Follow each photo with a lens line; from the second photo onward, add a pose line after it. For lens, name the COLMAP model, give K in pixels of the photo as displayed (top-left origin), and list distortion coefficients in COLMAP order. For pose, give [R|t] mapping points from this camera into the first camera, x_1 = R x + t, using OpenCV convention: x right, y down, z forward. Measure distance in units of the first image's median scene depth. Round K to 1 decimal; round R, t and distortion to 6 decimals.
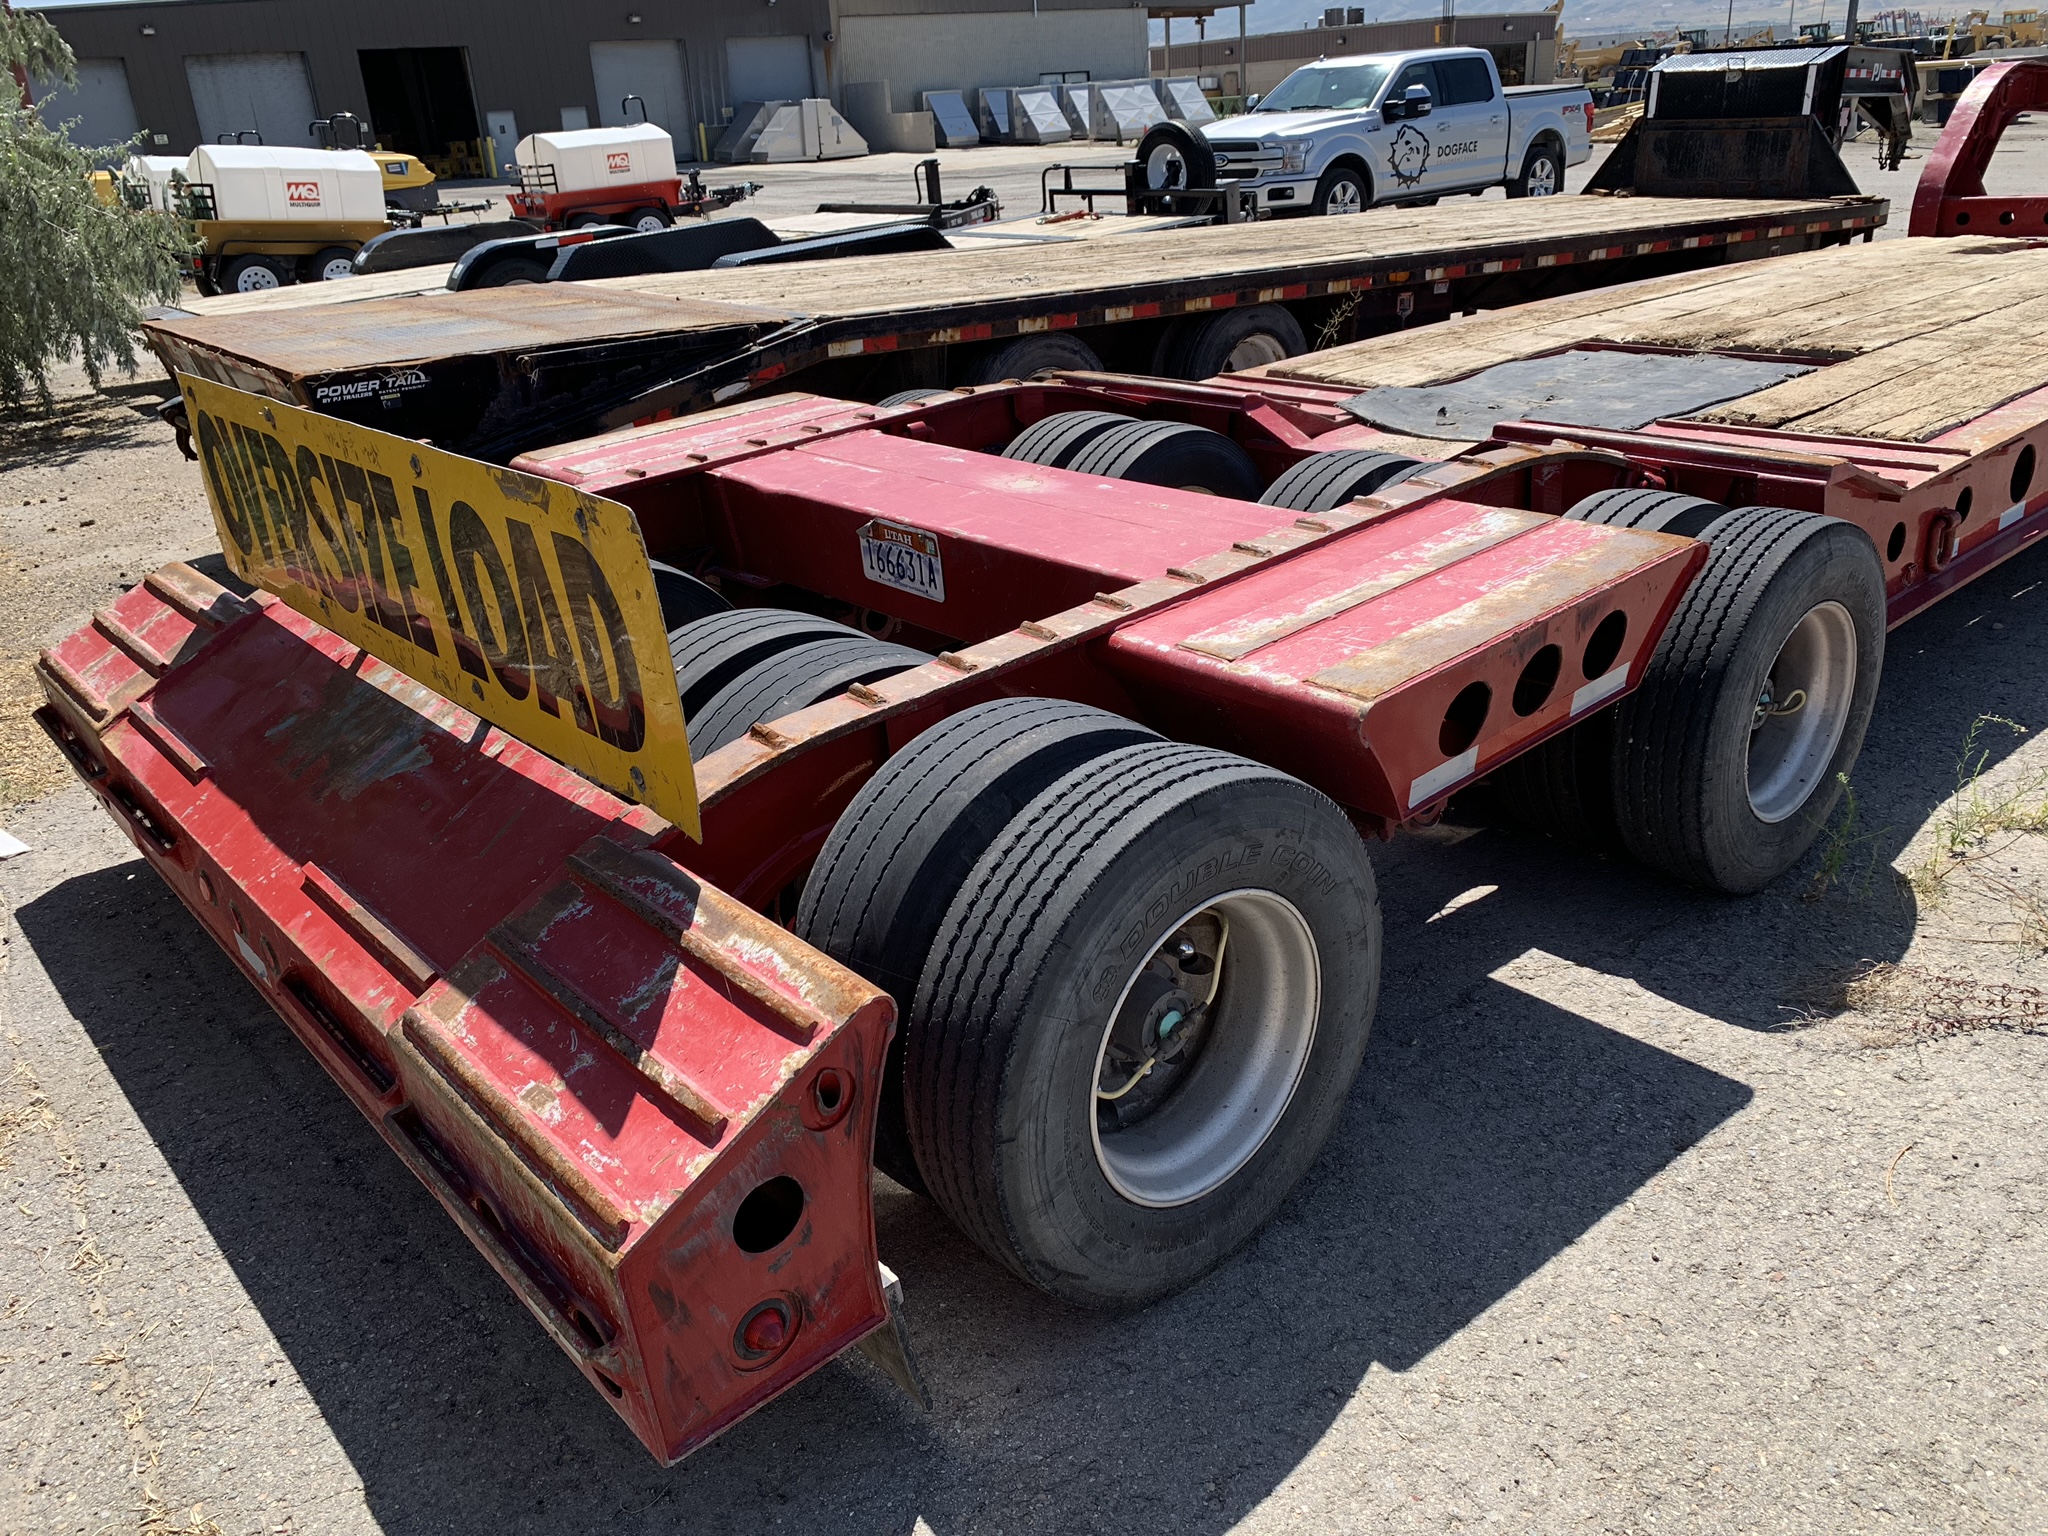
lens RADIAL K [[1583.6, 0, 1022.7], [0, 1583.6, 751.8], [0, 0, 1]] dist [0.000849, 0.010400]
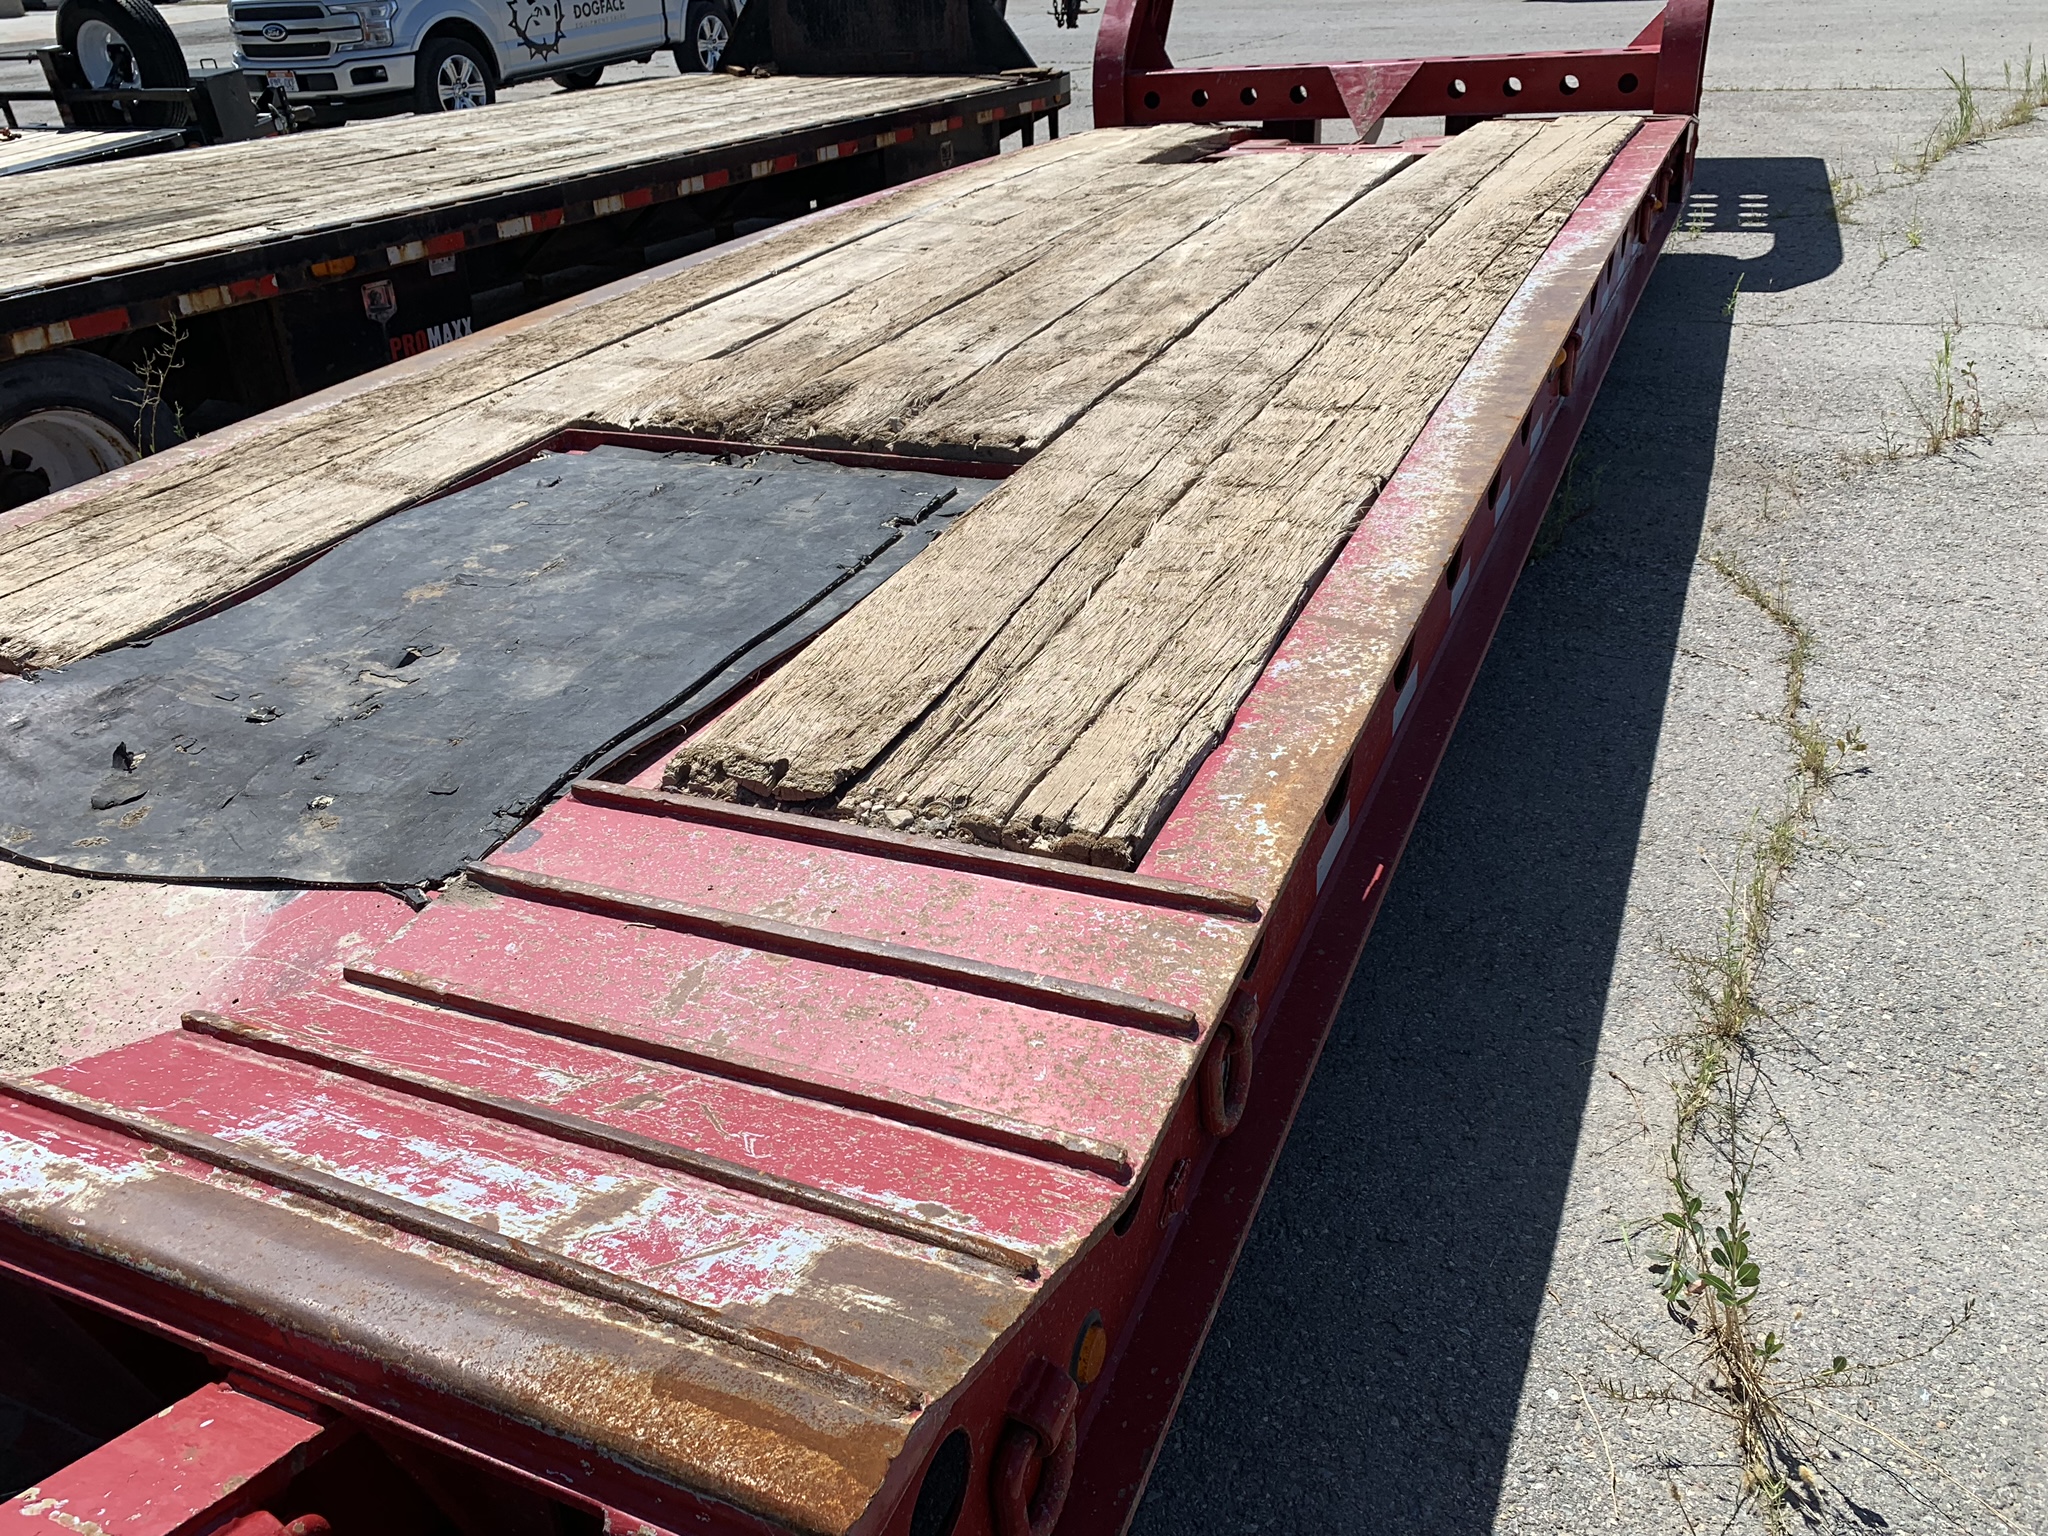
lens RADIAL K [[1583.6, 0, 1022.7], [0, 1583.6, 751.8], [0, 0, 1]] dist [0.000849, 0.010400]
pose [[0.905537, -0.201692, 0.373260, 0.169554], [0.170352, 0.978590, 0.115506, -0.117247], [-0.388565, -0.041010, 0.920508, 0.277791]]
